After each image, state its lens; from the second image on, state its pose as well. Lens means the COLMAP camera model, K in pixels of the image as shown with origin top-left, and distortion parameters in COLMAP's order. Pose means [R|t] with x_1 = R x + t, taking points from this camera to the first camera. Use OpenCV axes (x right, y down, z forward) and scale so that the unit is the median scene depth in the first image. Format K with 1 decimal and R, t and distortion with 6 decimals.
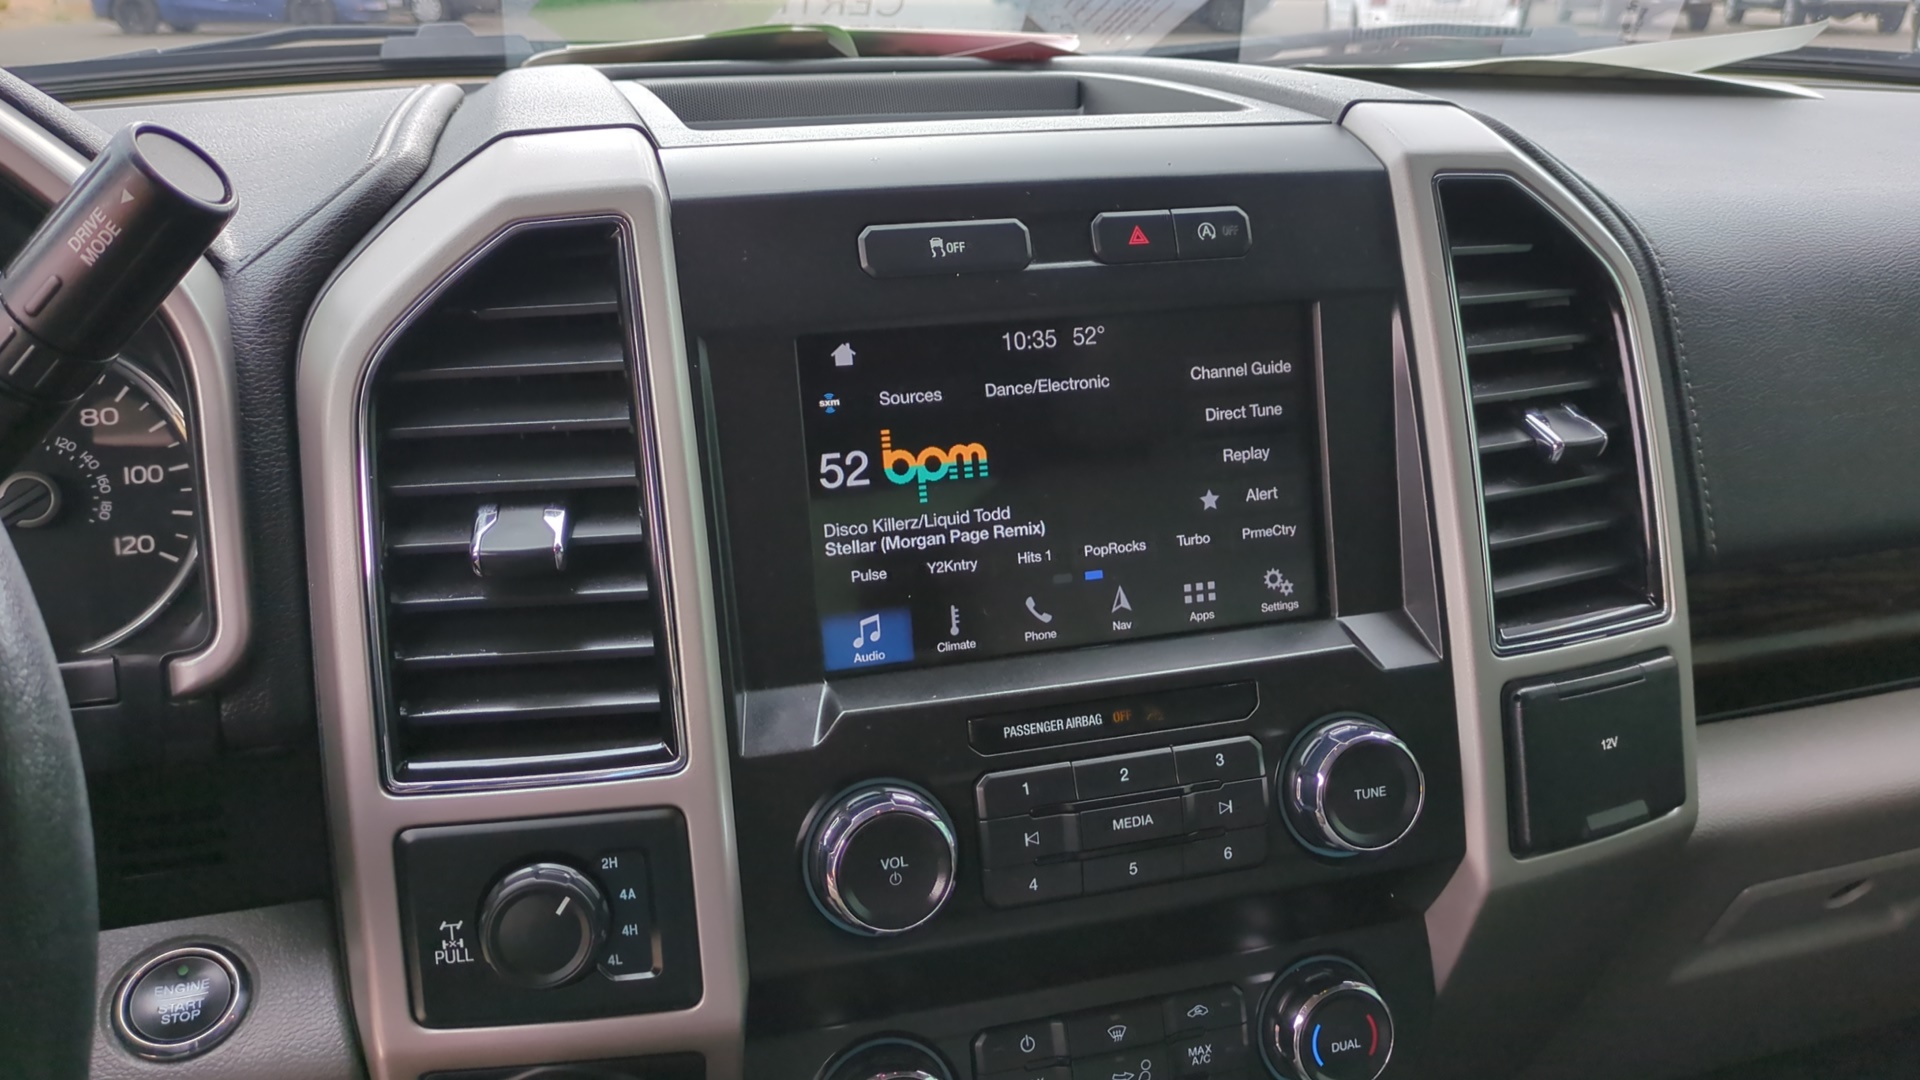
lens RADIAL K [[1643.9, 0, 968.4], [0, 1643.9, 540.1], [0, 0, 1]] dist [0.076447, -0.109669]
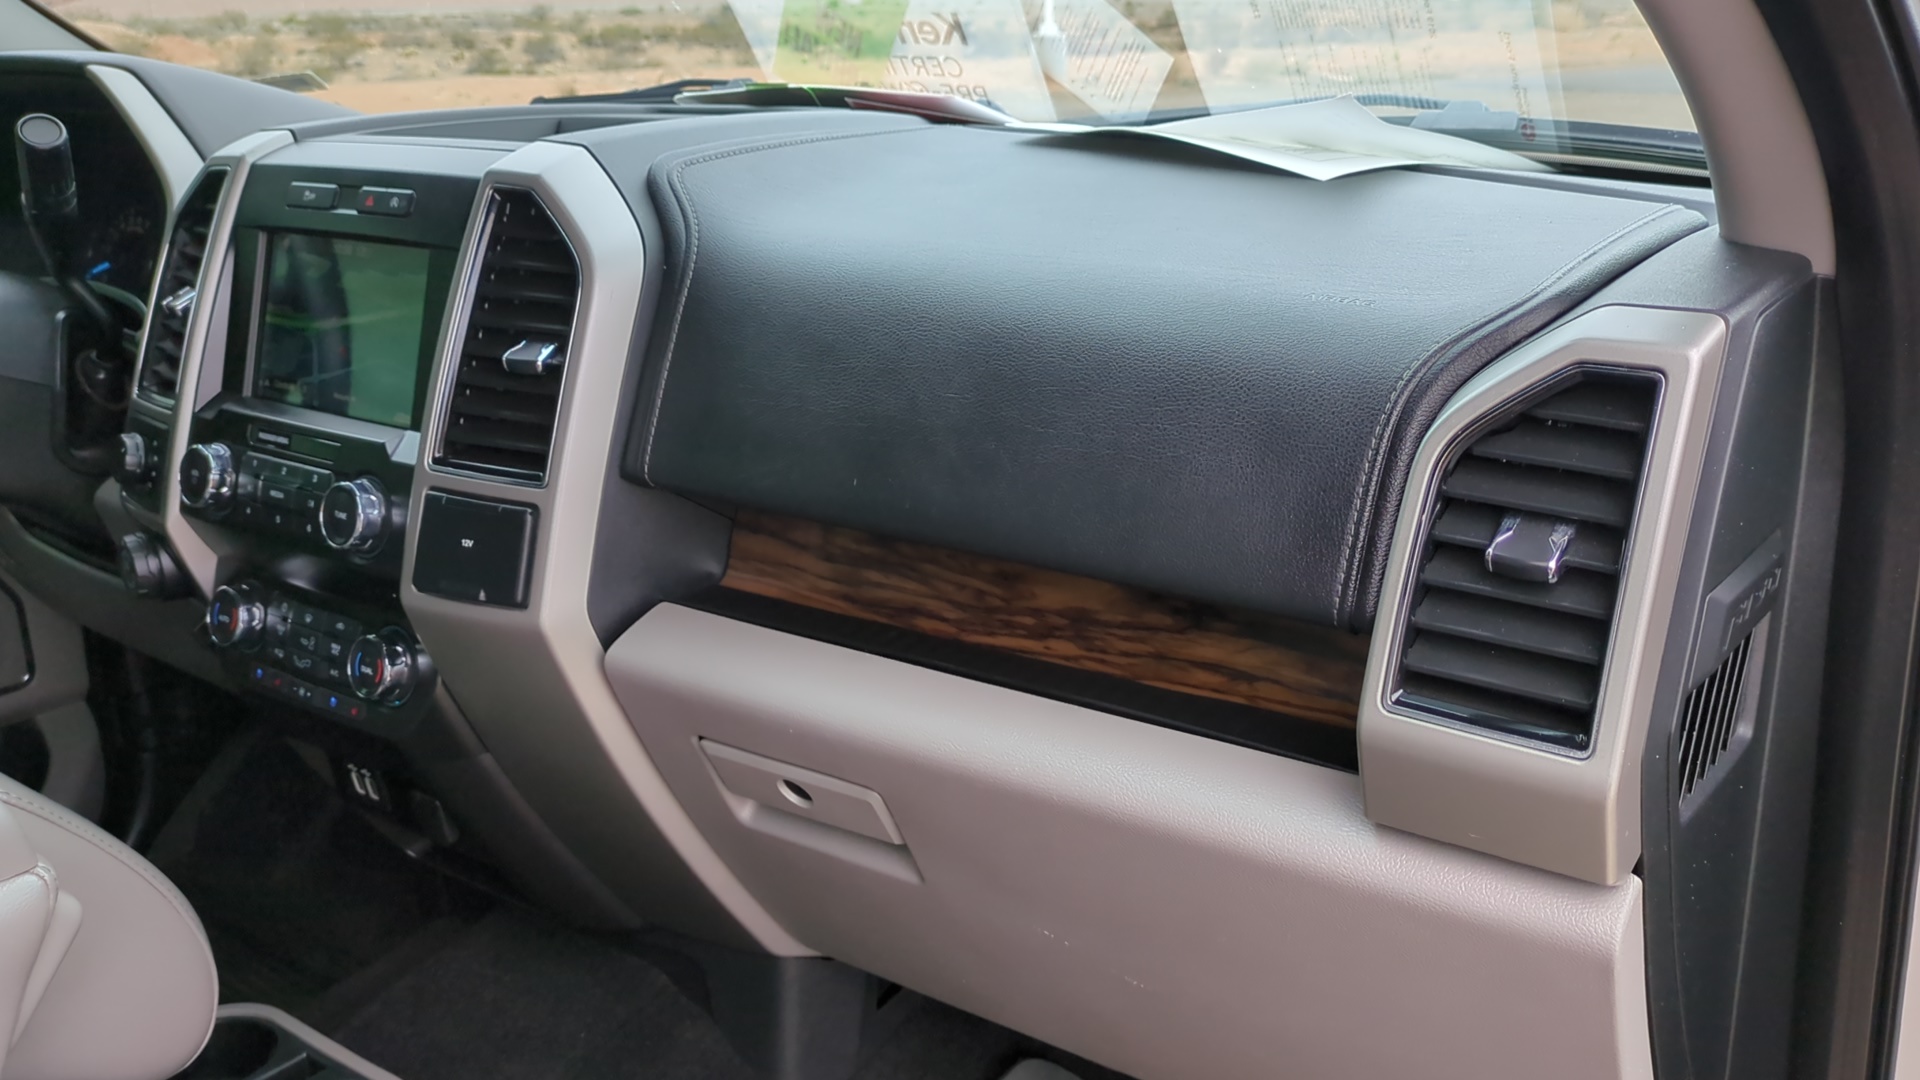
lens RADIAL K [[1662.1, 0, 993.9], [0, 1662.1, 539.7], [0, 0, 1]] dist [0.001875, -0.004720]
pose [[0.594179, 0.235341, -0.769133, 2.078519], [-0.248421, 0.963181, 0.102803, -0.185276], [0.765009, 0.129986, 0.630766, 0.406359]]
